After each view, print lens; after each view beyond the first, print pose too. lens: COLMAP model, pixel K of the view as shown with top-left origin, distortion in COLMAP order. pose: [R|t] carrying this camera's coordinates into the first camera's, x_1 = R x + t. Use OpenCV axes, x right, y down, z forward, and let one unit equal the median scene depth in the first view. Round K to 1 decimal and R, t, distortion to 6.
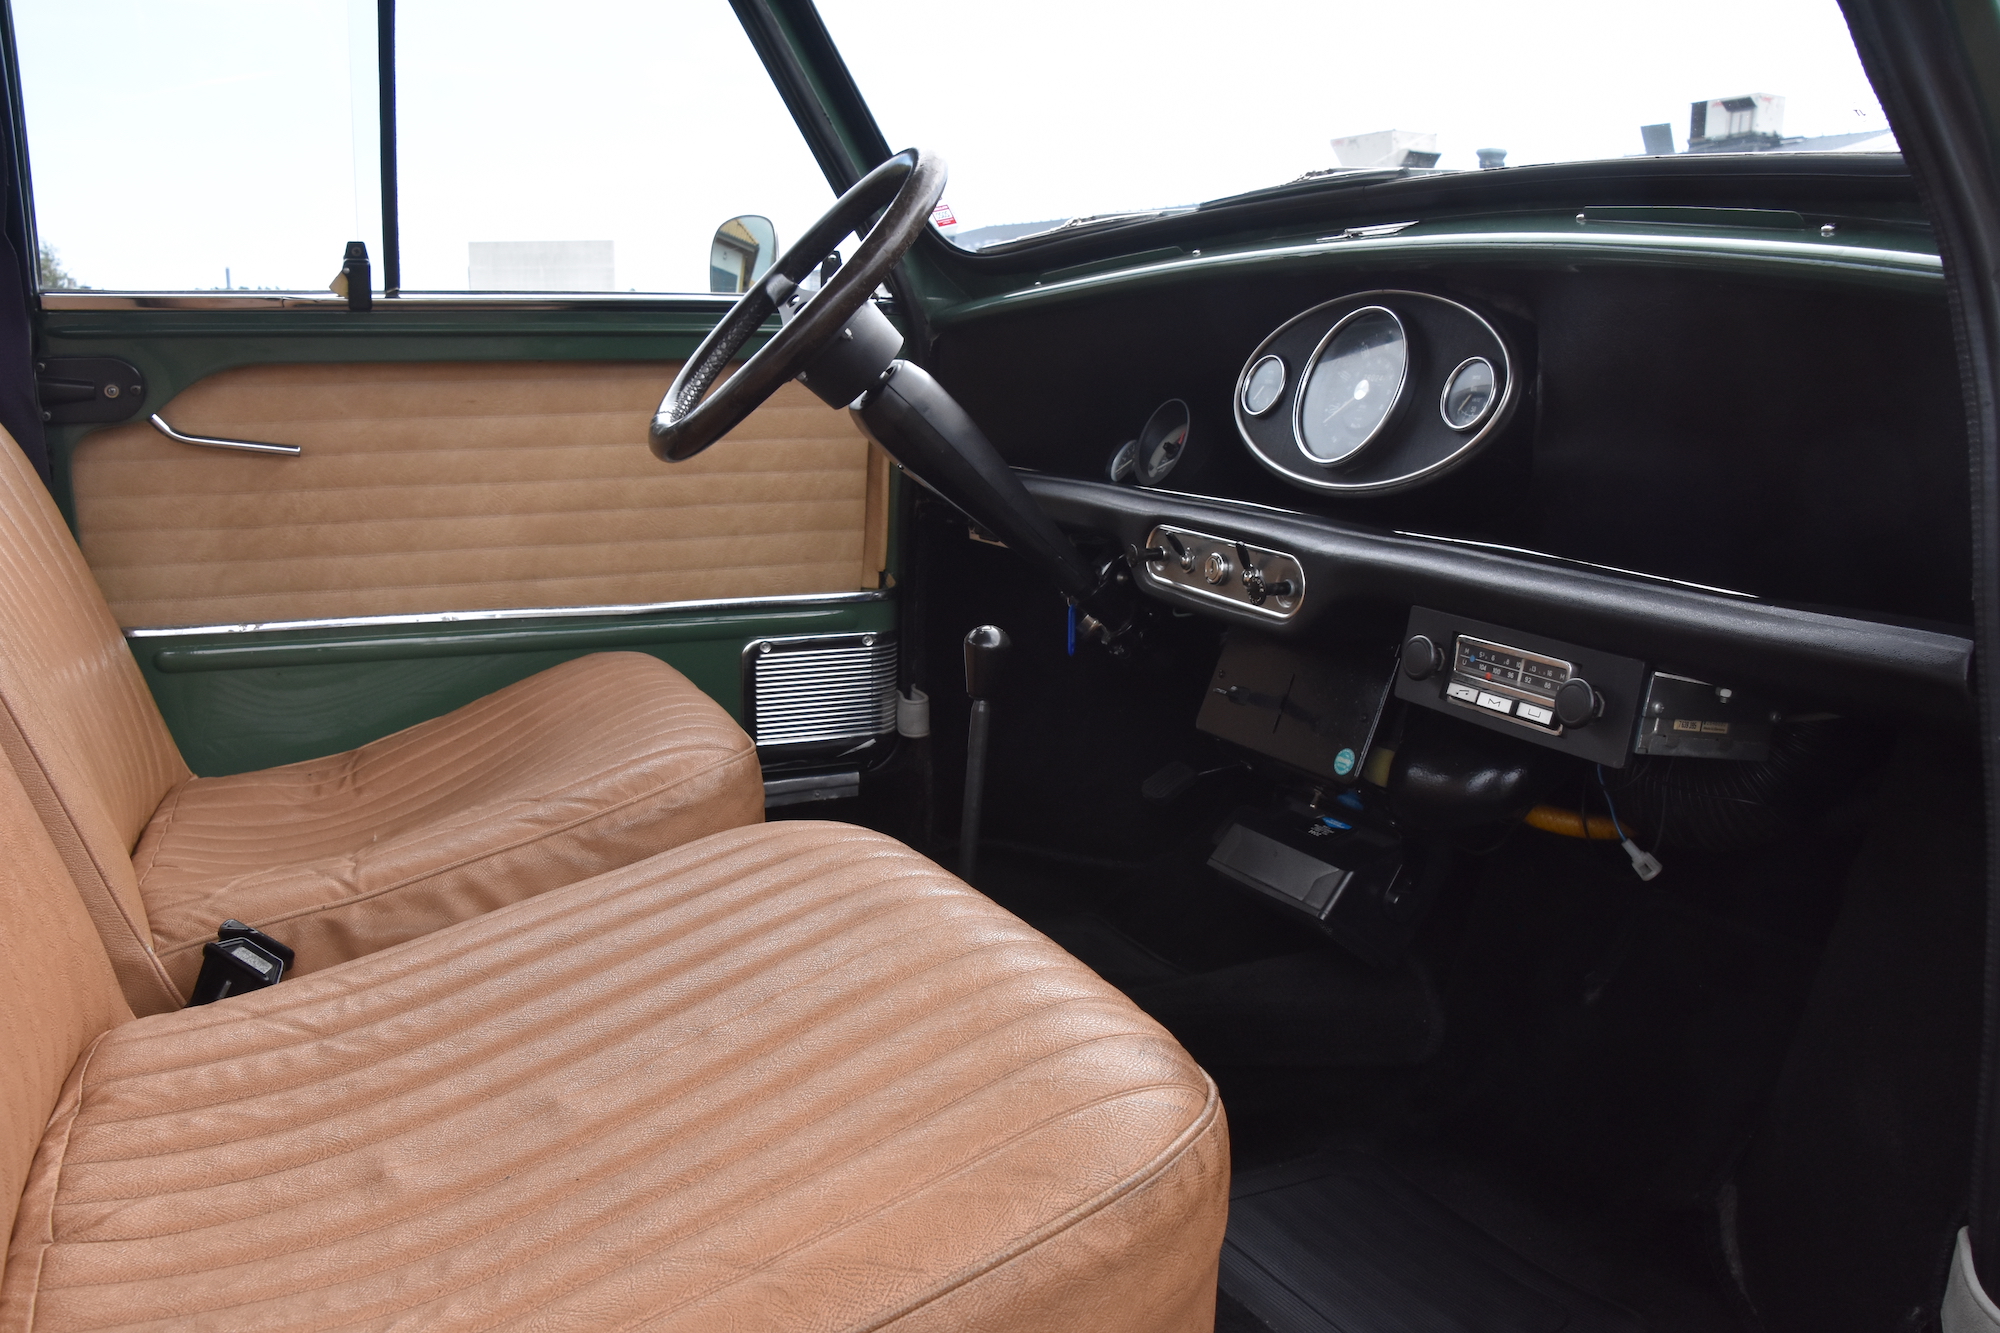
lens RADIAL K [[1554.4, 0, 993.9], [0, 1554.4, 677.4], [0, 0, 1]] dist [-0.146004, 0.084982]
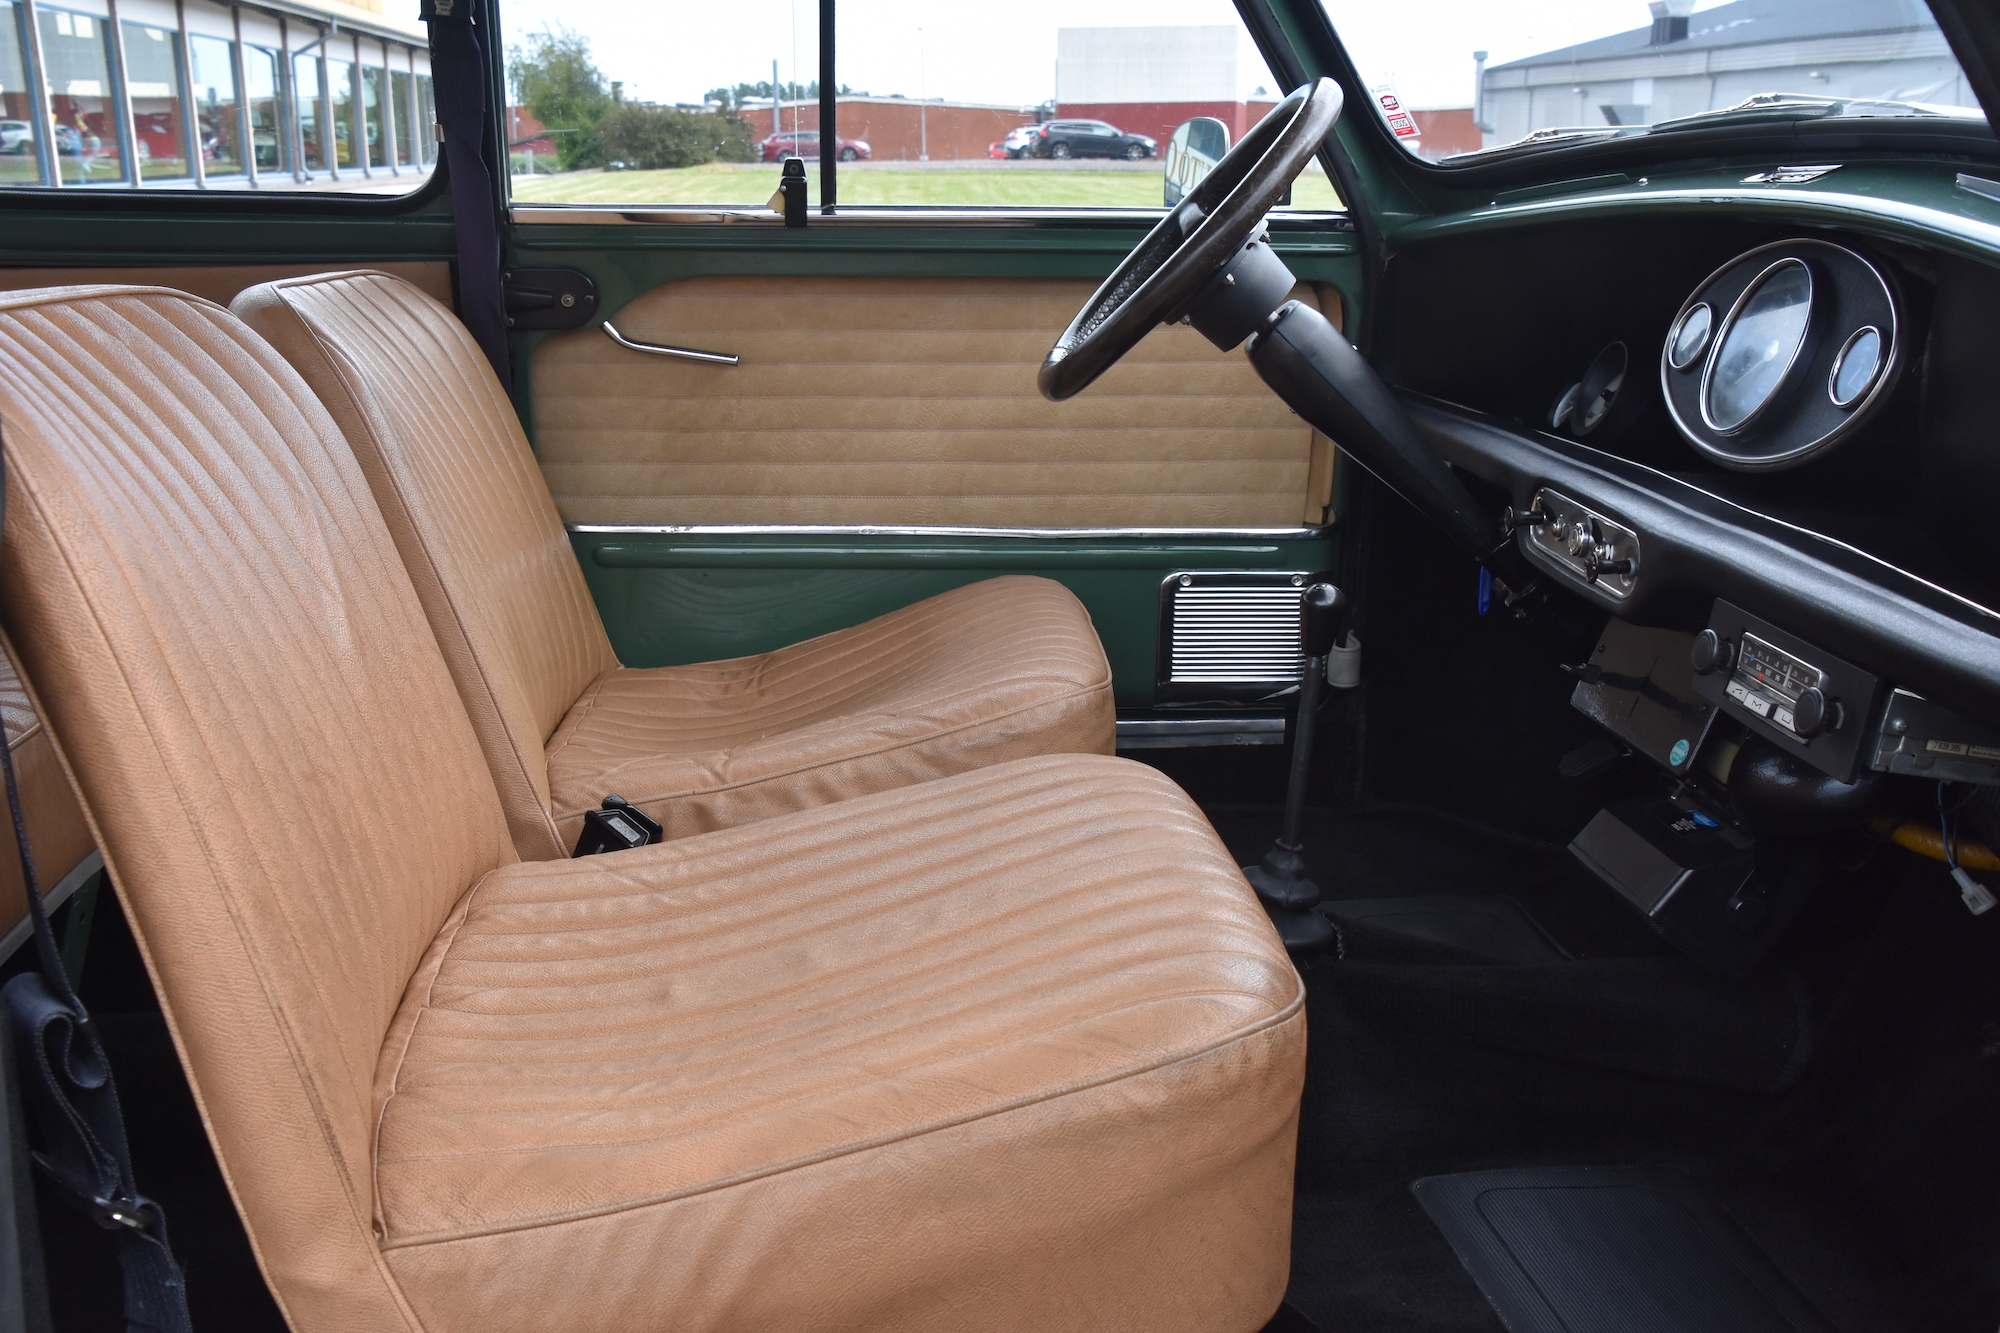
lens RADIAL K [[1969.1, 0, 1000.0], [0, 1969.1, 666.5], [0, 0, 1]] dist [-0.018821, 0.003640]
pose [[0.938481, 0.084036, -0.334948, 0.204921], [-0.071030, 0.996174, 0.050916, -0.026377], [0.337946, -0.023993, 0.940860, -0.244240]]
